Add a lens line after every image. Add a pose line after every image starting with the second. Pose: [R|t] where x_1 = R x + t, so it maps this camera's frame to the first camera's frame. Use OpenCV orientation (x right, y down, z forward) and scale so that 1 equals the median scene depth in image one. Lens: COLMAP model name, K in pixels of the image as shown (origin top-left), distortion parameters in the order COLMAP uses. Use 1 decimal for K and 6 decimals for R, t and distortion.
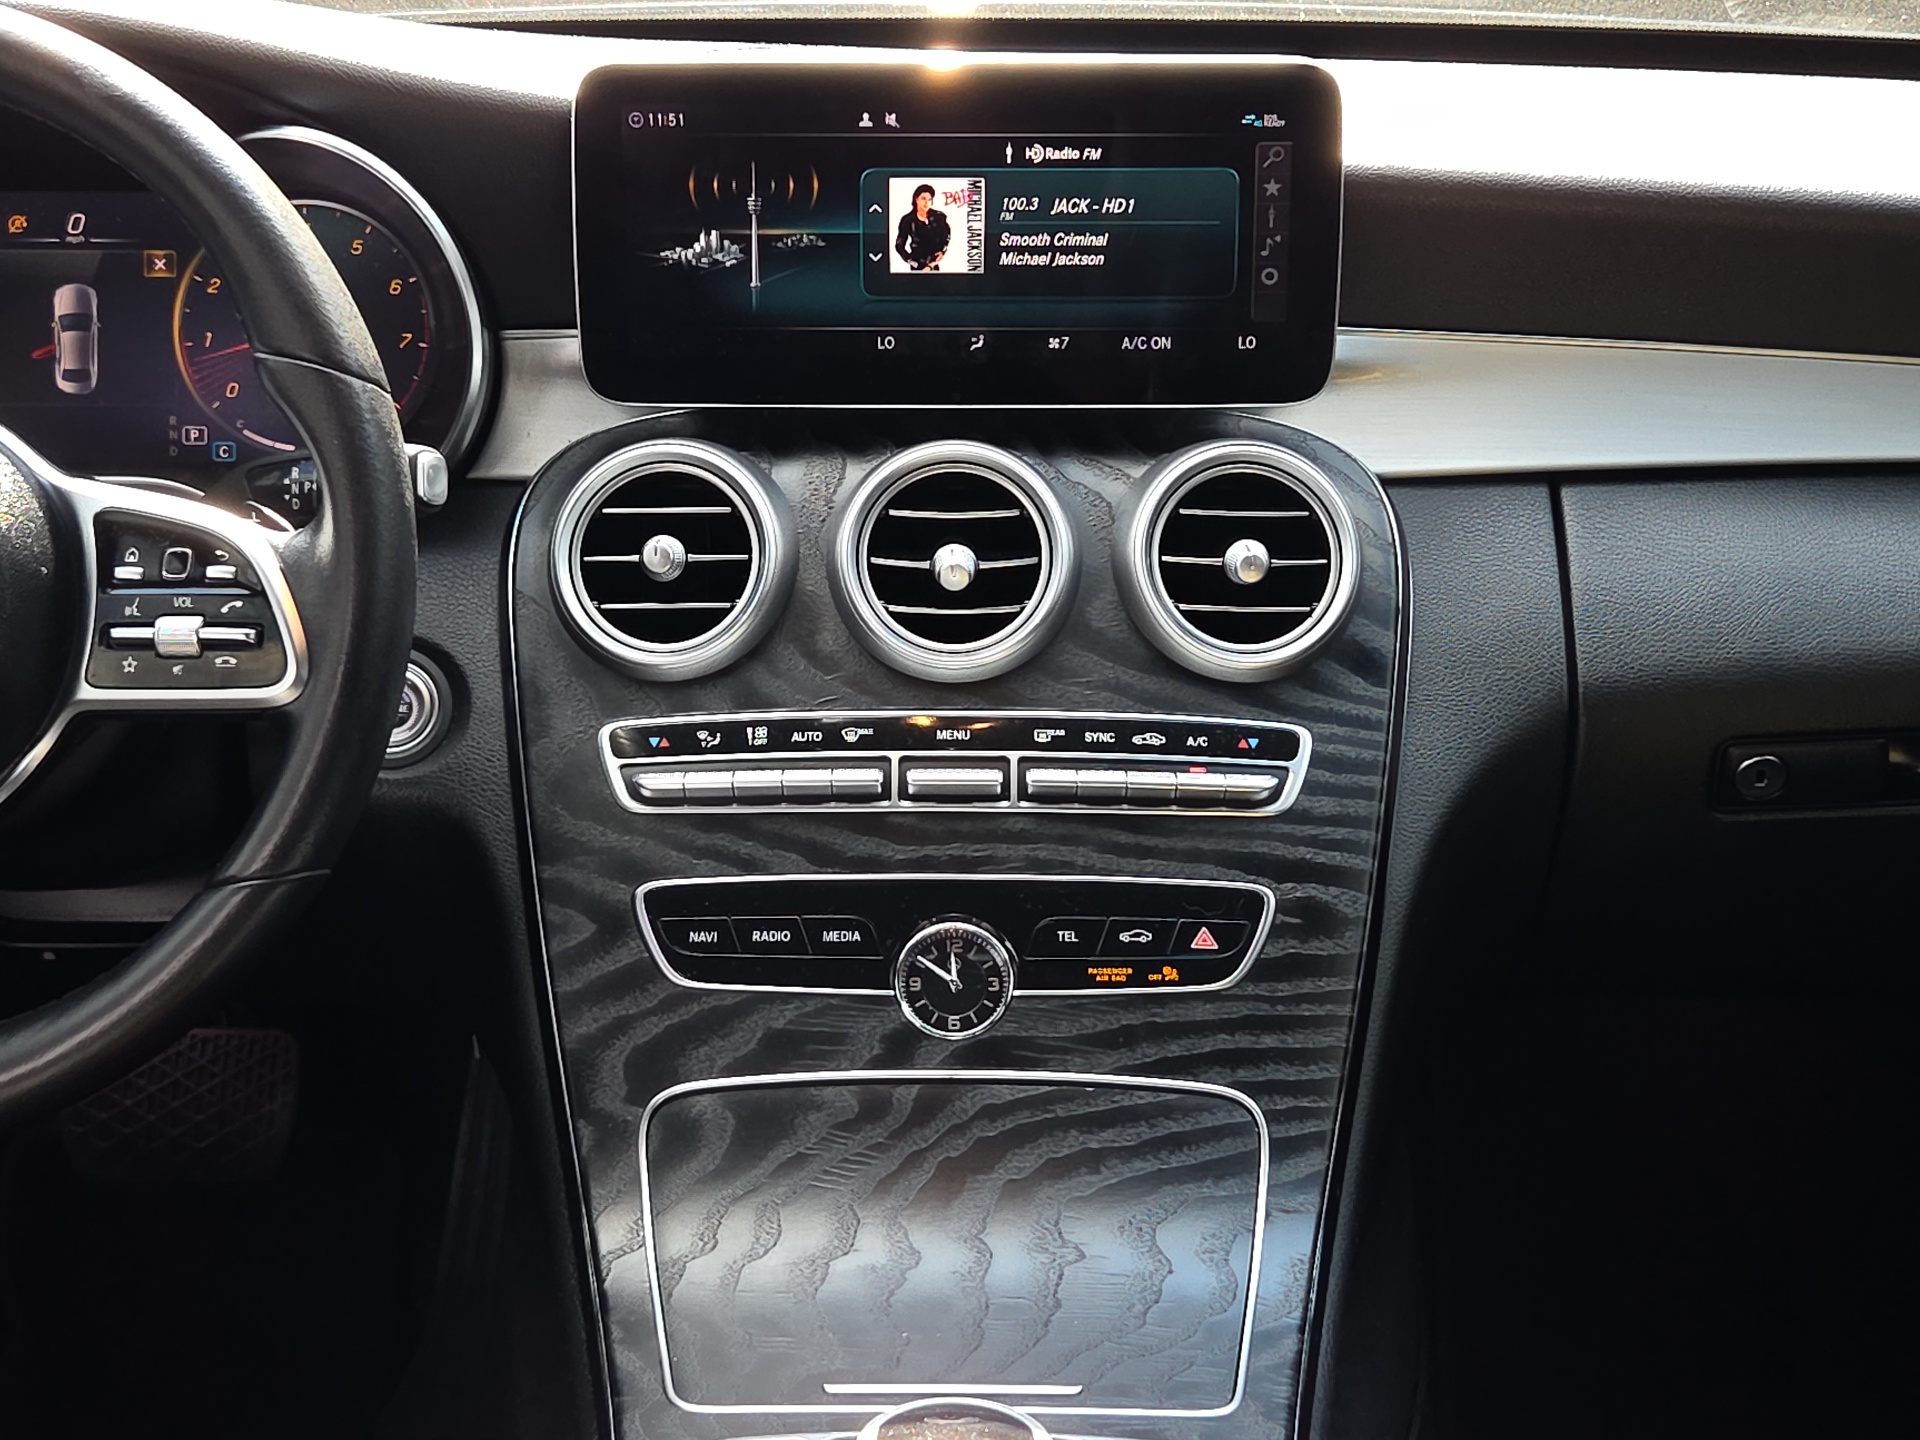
lens RADIAL K [[3044.1, 0, 931.1], [0, 3044.1, 689.3], [0, 0, 1]] dist [0.072494, 0.000000]
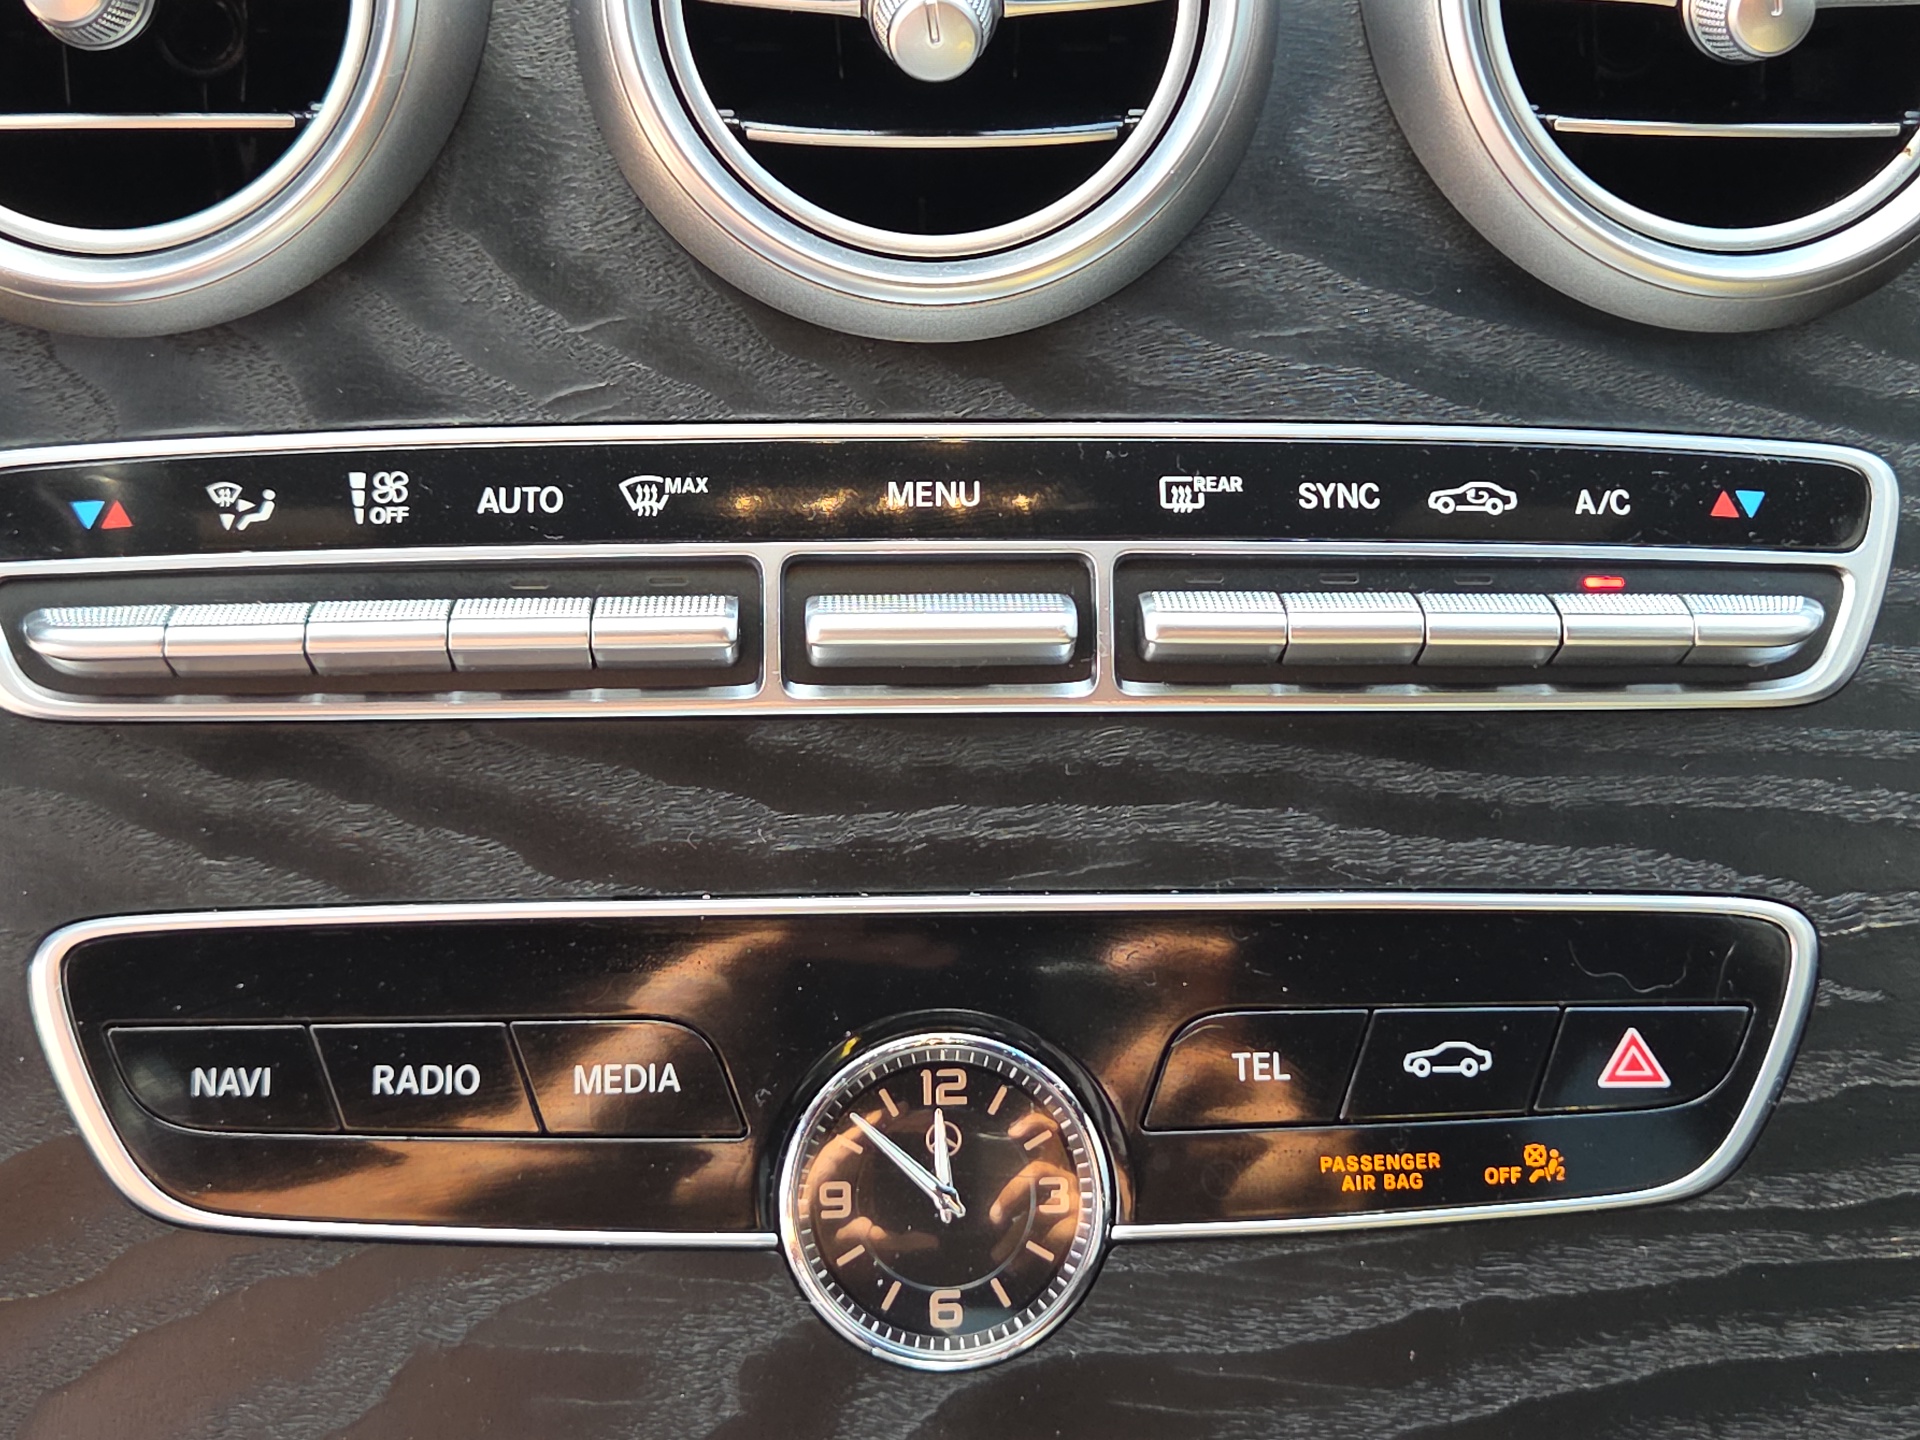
lens RADIAL K [[3298.9, 0, 955.5], [0, 3298.9, 708.2], [0, 0, 1]] dist [0.097753, 0.000000]
pose [[0.998346, -0.010396, 0.056548, -0.012369], [0.001035, 0.986607, 0.163109, -0.023426], [-0.057486, -0.162781, 0.984986, 0.616820]]
